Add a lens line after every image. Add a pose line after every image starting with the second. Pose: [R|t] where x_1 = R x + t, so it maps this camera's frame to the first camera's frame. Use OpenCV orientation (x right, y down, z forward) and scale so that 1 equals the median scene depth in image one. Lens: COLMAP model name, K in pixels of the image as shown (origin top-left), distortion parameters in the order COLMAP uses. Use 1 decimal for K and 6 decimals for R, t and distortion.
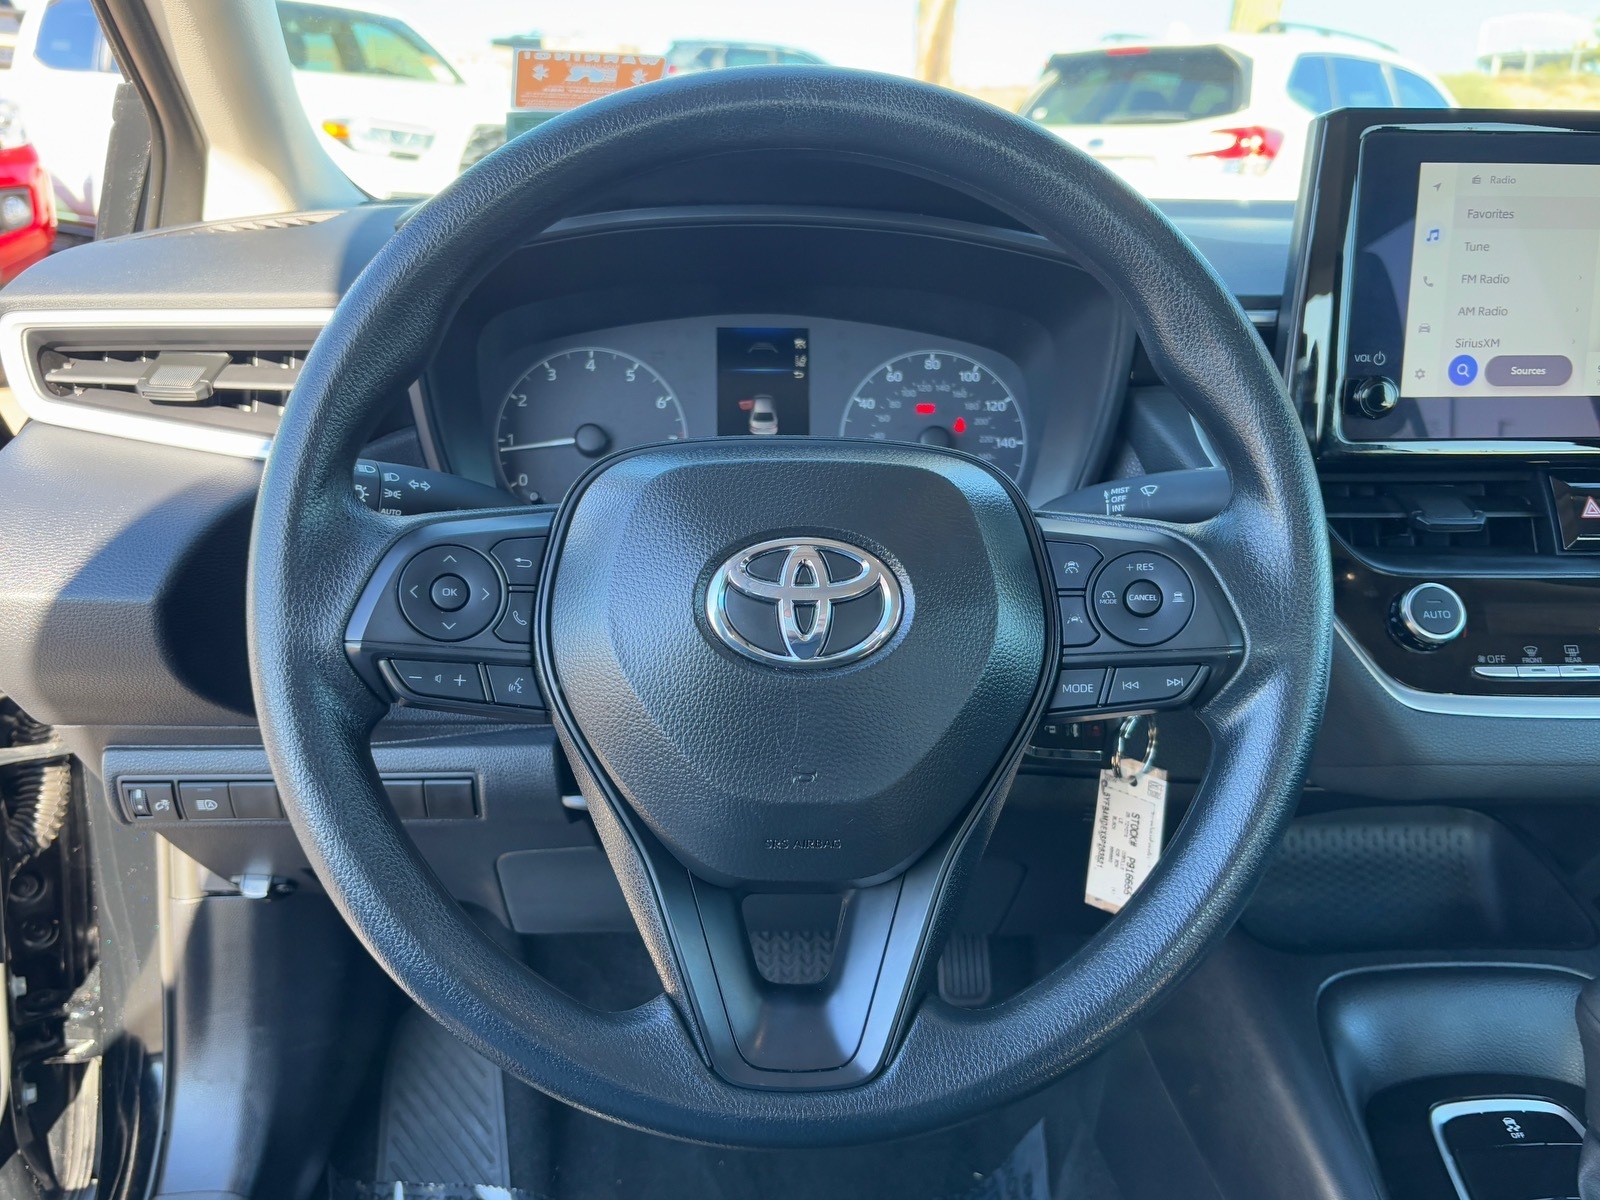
lens RADIAL K [[1333.5, 0, 794.2], [0, 1333.5, 610.3], [0, 0, 1]] dist [0.039423, -0.051269]
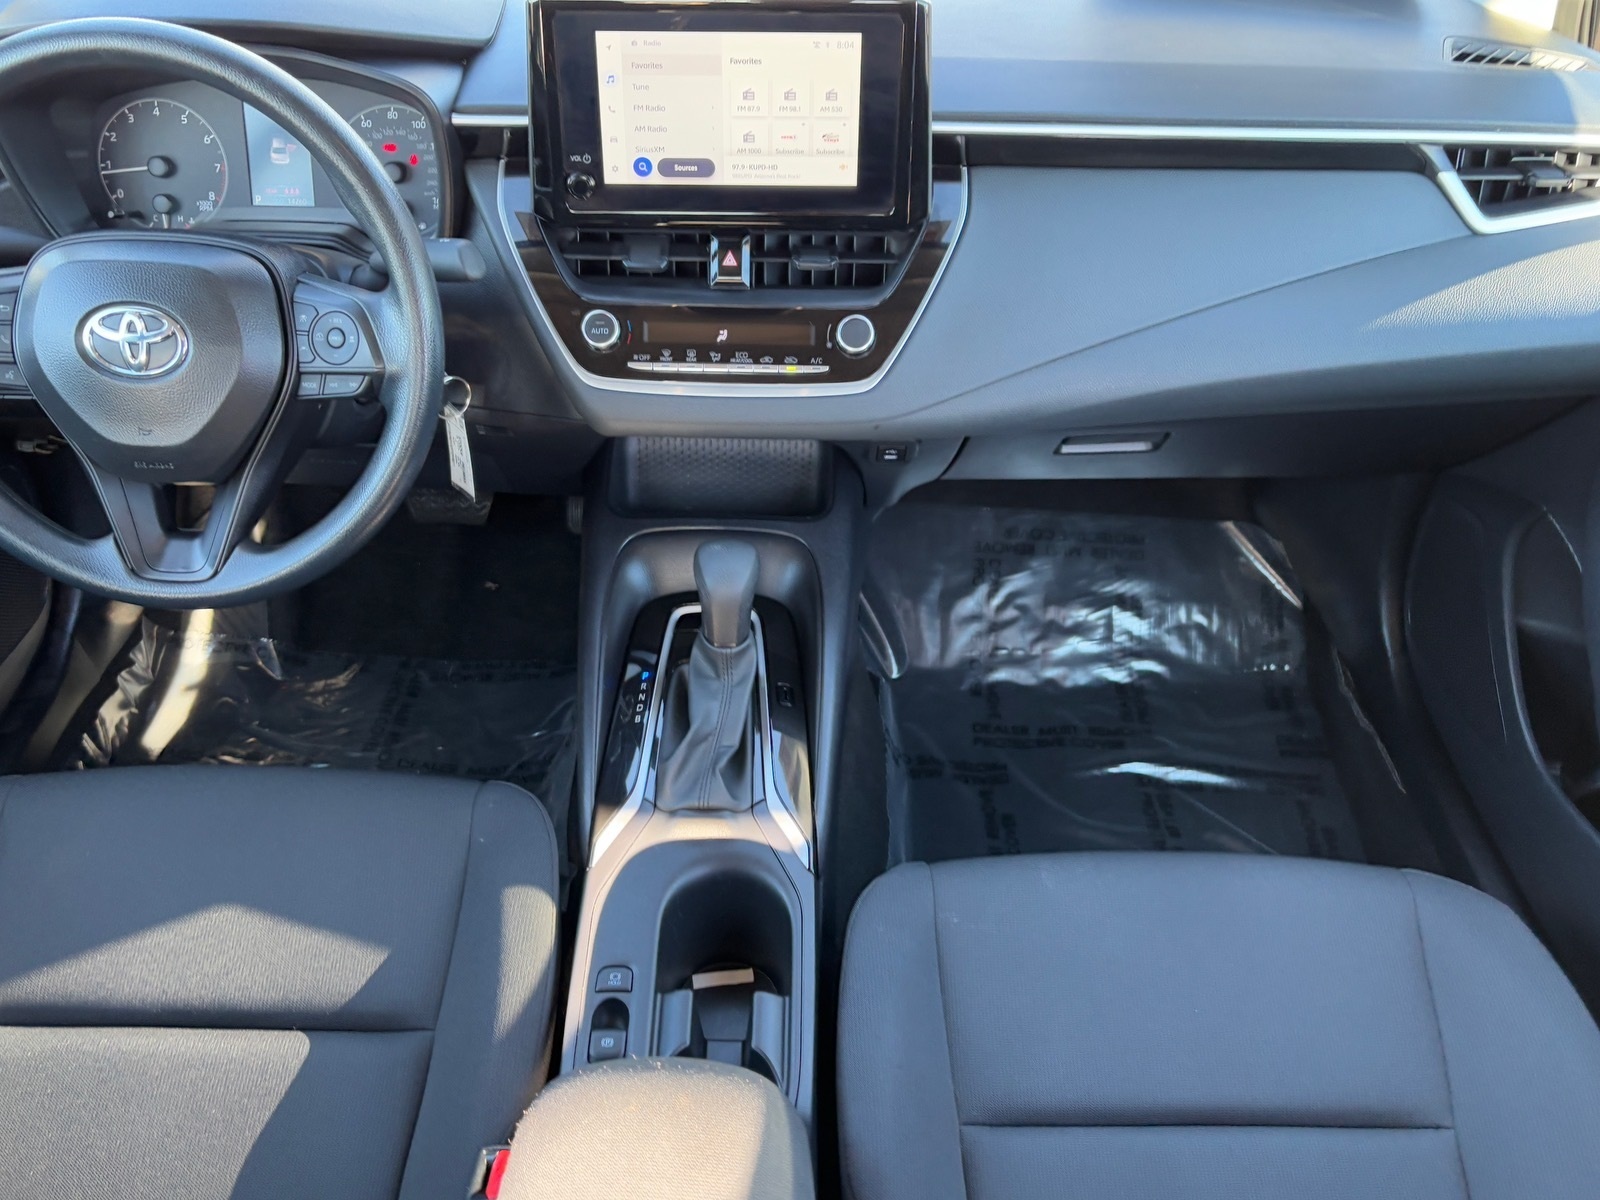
lens RADIAL K [[1380.7, 0, 795.6], [0, 1380.7, 613.2], [0, 0, 1]] dist [0.030687, -0.024129]
pose [[0.997337, 0.043524, -0.058528, 0.813572], [-0.020157, 0.935662, 0.352321, -0.272024], [0.070097, -0.350203, 0.934047, -0.698097]]
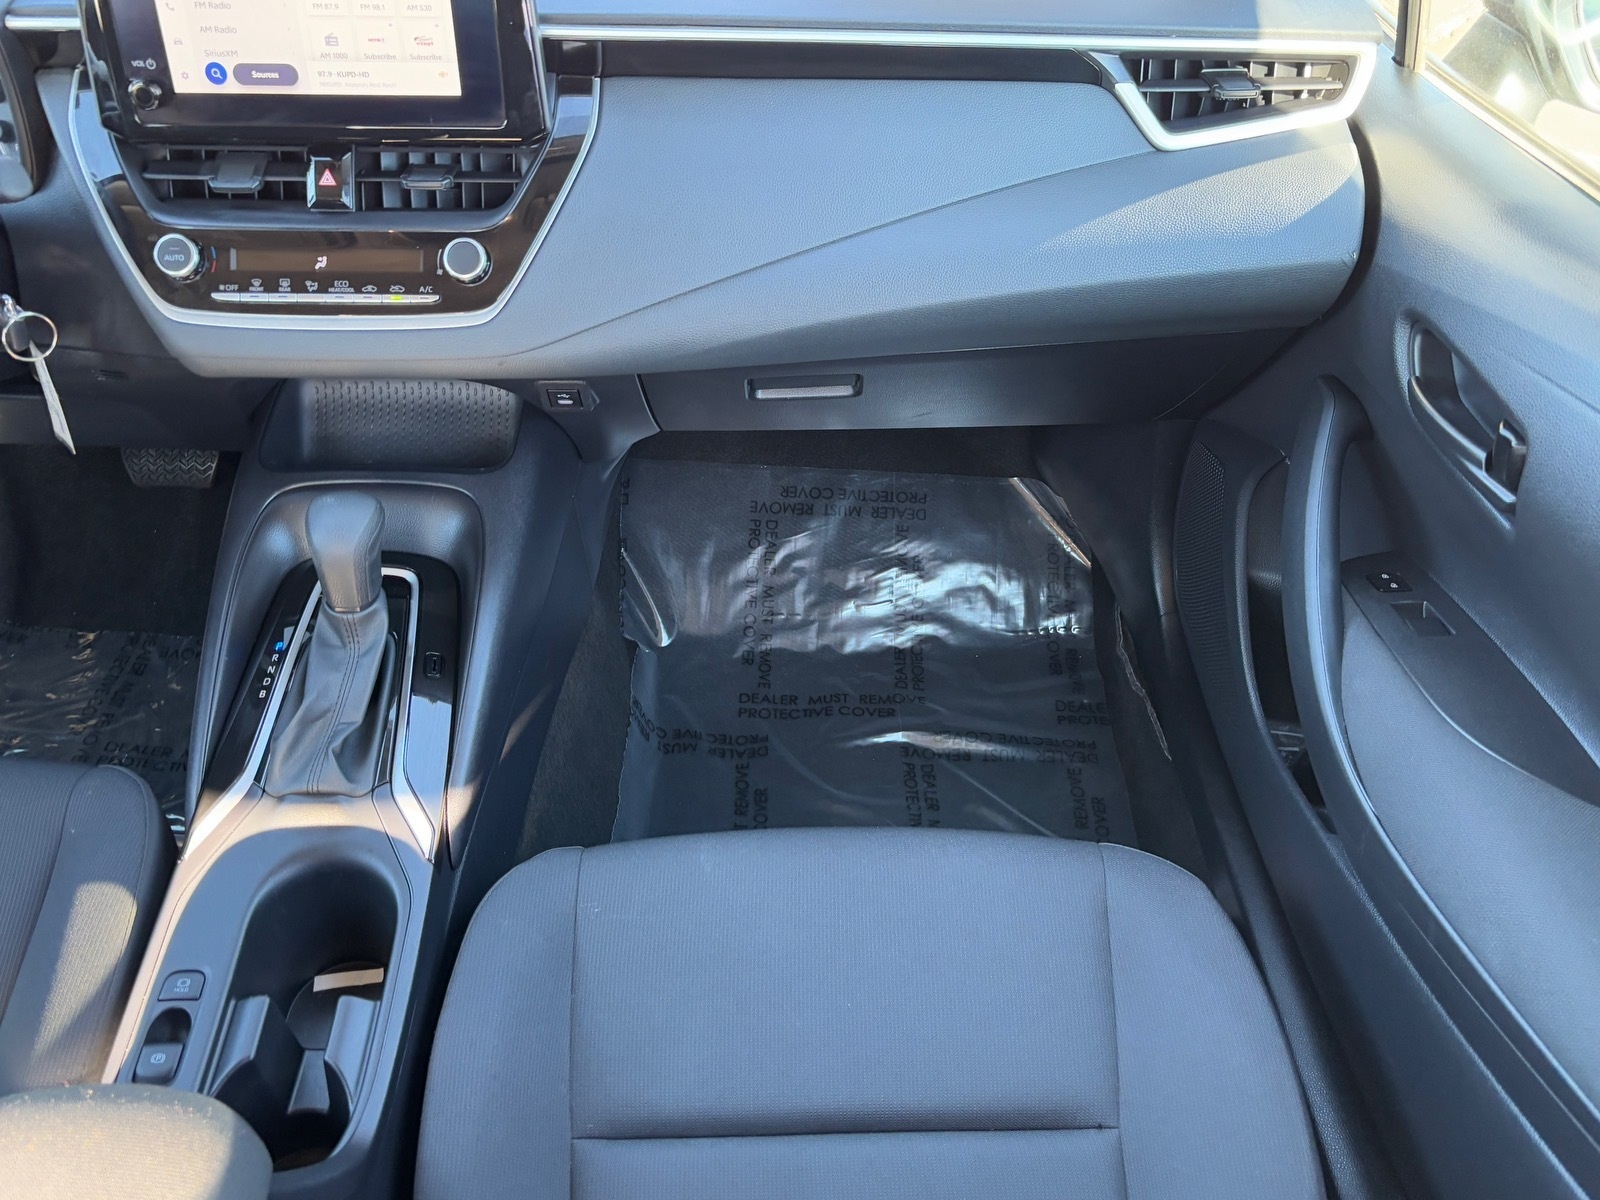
lens RADIAL K [[1380.7, 0, 815.5], [0, 1380.7, 584.8], [0, 0, 1]] dist [0.030687, -0.024129]
pose [[0.999108, 0.029782, -0.029952, 1.211179], [-0.017488, 0.937150, 0.348489, -0.200821], [0.038448, -0.347654, 0.936834, -0.531335]]
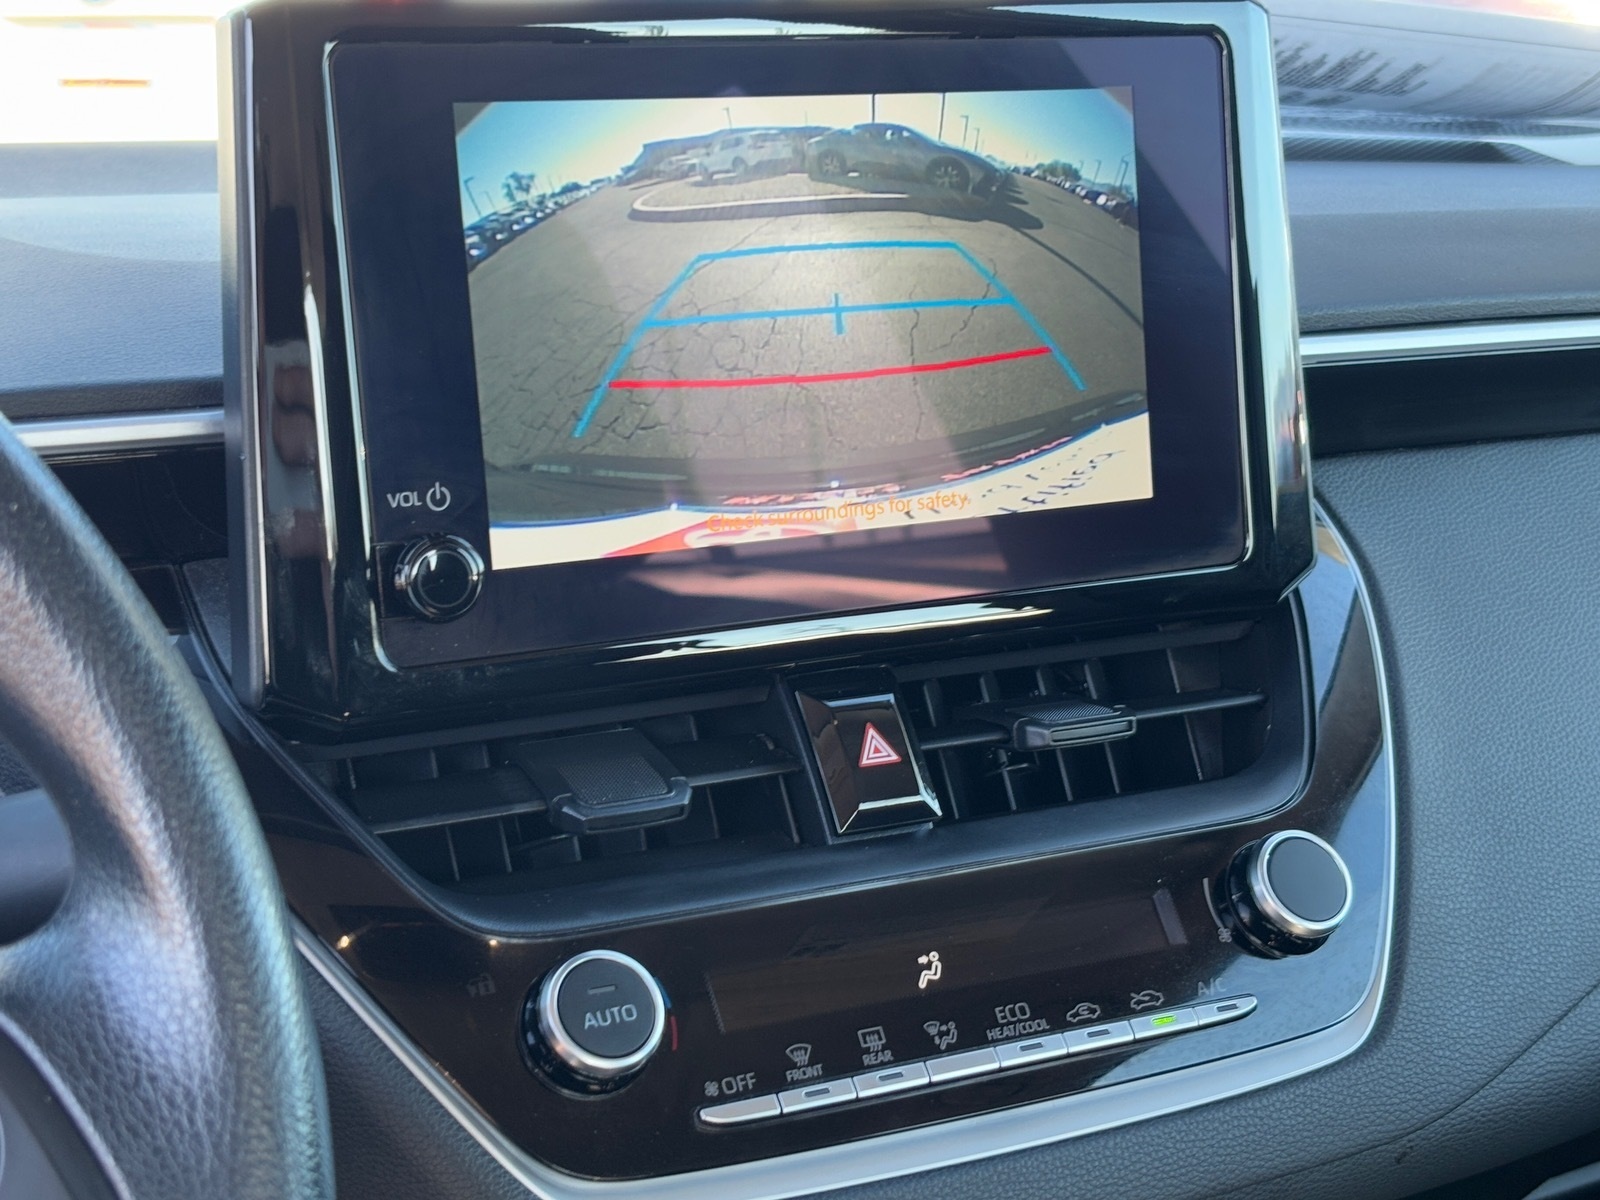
lens RADIAL K [[2683.5, 0, 796.5], [0, 2683.5, 635.7], [0, 0, 1]] dist [0.115377, 0.000000]
pose [[0.903247, -0.107494, 0.415439, 0.147677], [0.147352, 0.986946, -0.065002, -0.057690], [-0.403029, 0.119929, 0.907295, 0.075483]]
